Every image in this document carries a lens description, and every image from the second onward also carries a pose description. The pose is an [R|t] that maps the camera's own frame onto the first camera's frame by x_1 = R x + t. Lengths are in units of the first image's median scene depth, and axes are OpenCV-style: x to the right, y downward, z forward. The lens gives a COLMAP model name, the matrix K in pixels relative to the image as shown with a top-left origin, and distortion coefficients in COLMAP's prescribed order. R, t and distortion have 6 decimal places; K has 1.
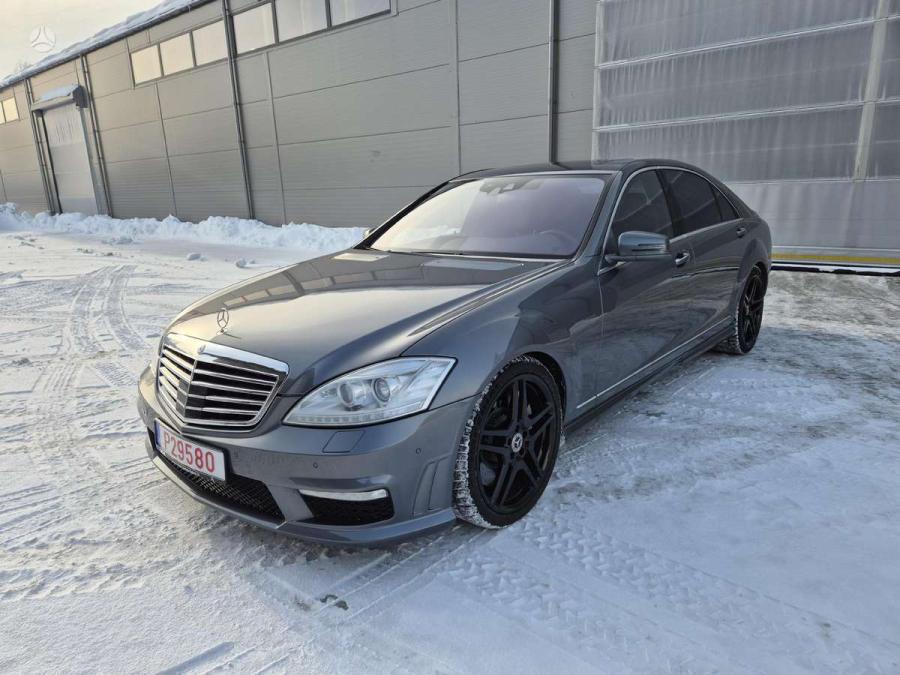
lens RADIAL K [[595.1, 0, 464.1], [0, 595.1, 338.2], [0, 0, 1]] dist [0.084503, -0.072844]
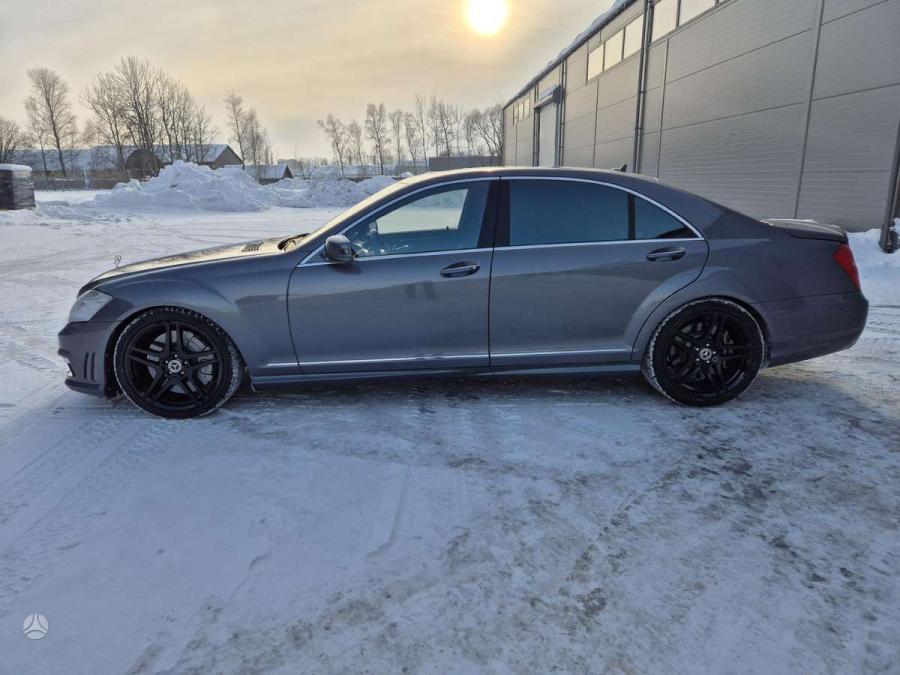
lens RADIAL K [[595.1, 0, 464.1], [0, 595.1, 338.2], [0, 0, 1]] dist [0.084503, -0.072844]
pose [[0.684660, 0.207397, -0.698733, 1.739306], [-0.184054, 0.976788, 0.109583, -0.207247], [0.705241, 0.053578, 0.706940, 0.459994]]
